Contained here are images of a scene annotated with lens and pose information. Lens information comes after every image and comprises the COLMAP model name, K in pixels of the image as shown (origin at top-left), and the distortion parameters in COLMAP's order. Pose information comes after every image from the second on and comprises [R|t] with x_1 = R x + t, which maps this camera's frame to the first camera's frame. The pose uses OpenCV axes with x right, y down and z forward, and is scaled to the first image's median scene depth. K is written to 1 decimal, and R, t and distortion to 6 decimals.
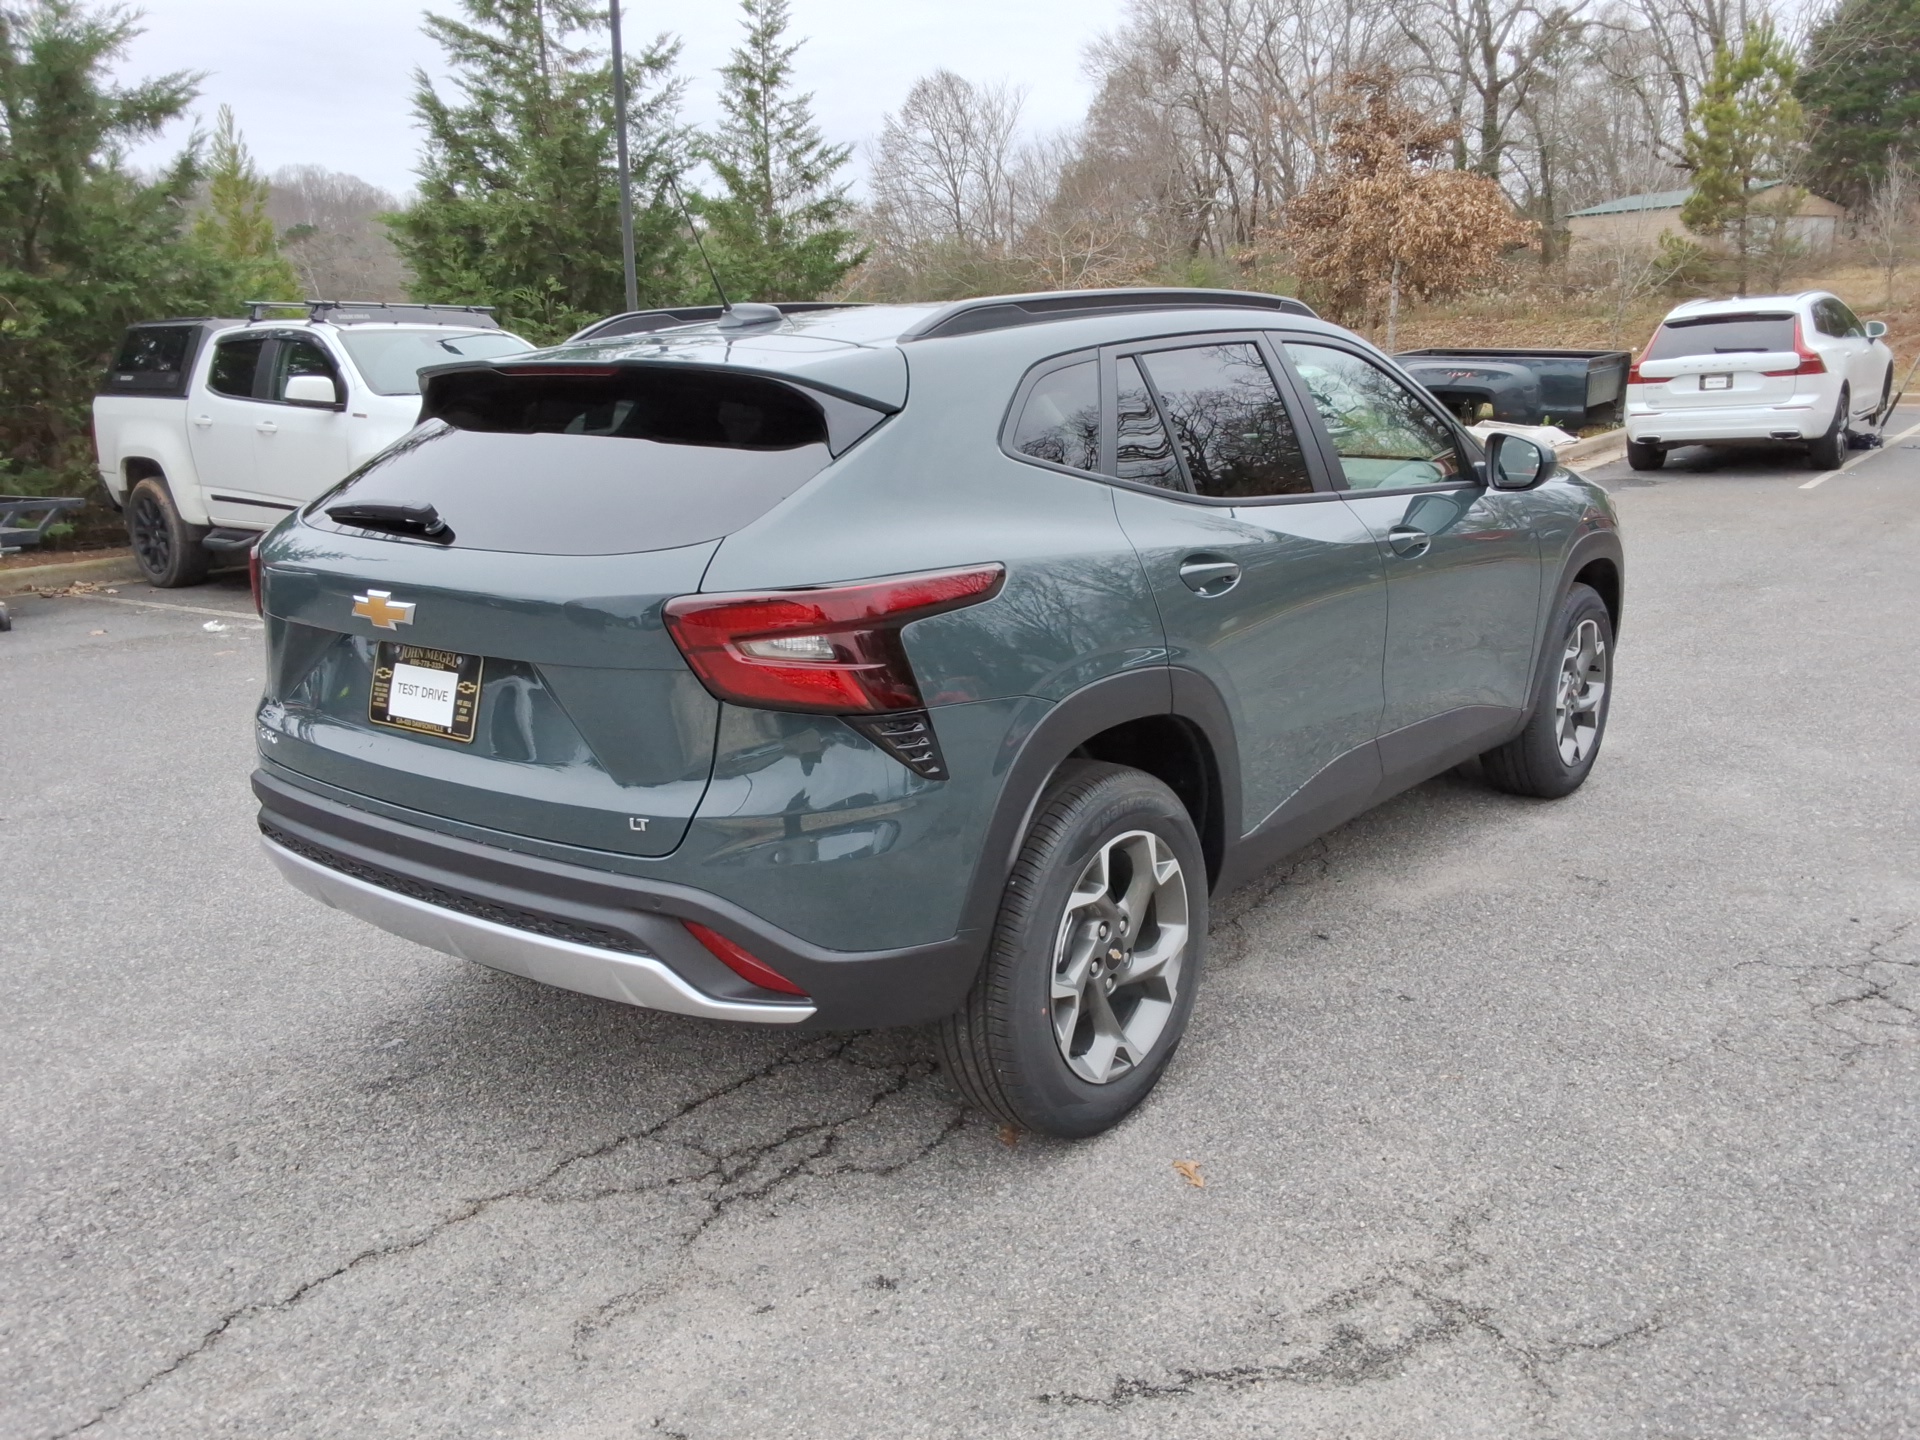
lens RADIAL K [[1536.9, 0, 974.6], [0, 1536.9, 694.8], [0, 0, 1]] dist [0.099701, -0.144162]
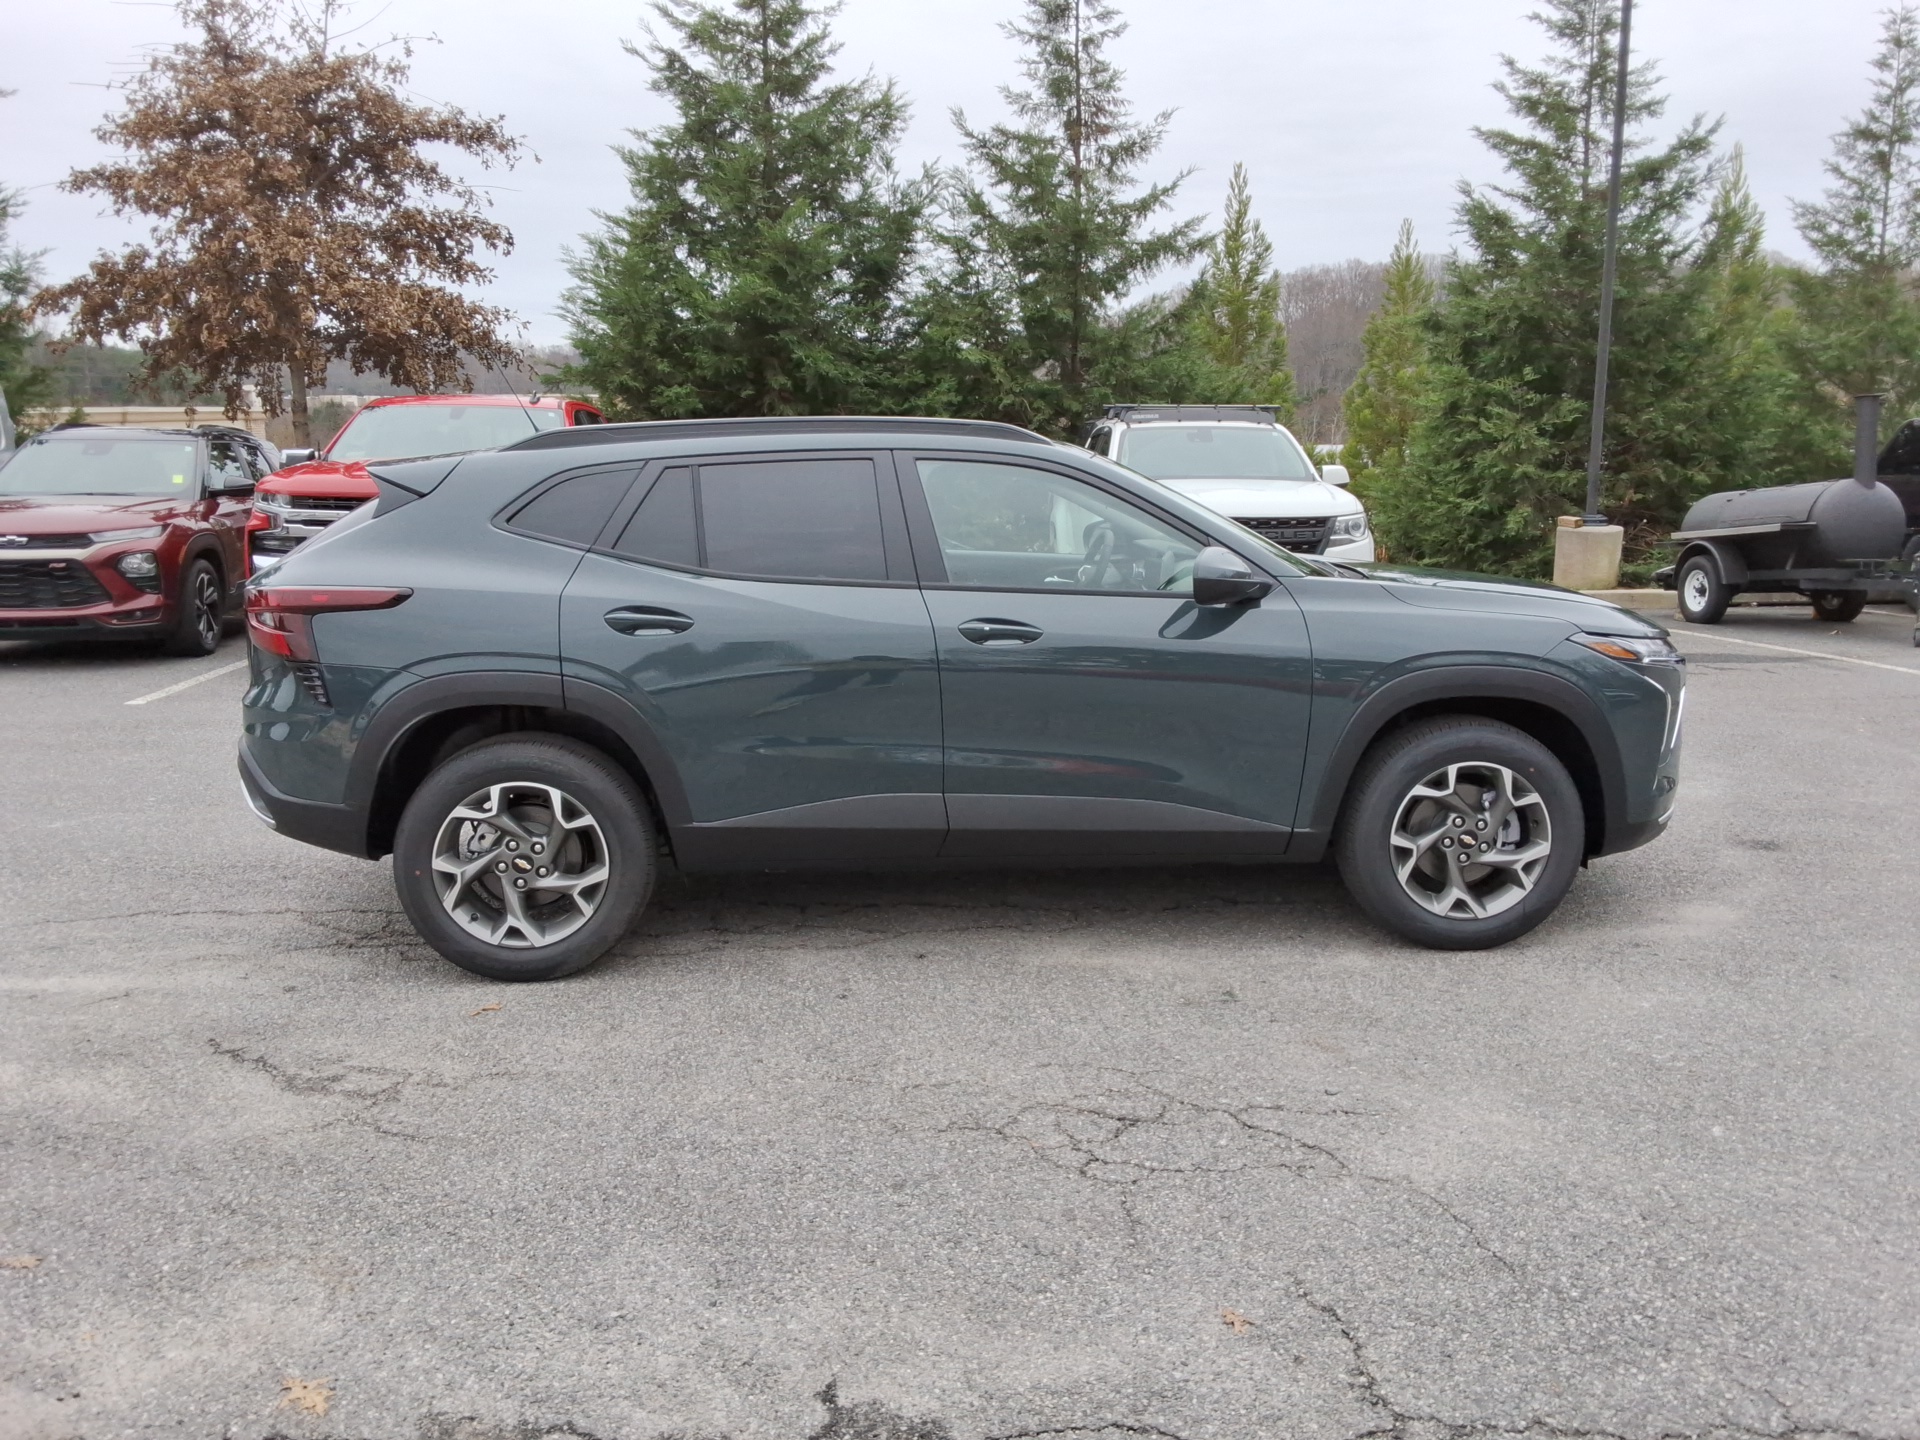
lens RADIAL K [[1536.9, 0, 999.5], [0, 1536.9, 710.9], [0, 0, 1]] dist [0.099701, -0.144162]
pose [[0.678440, 0.139165, -0.721354, 1.197576], [-0.165817, 0.985564, 0.034184, -0.085346], [0.715698, 0.096421, 0.691722, 0.224516]]
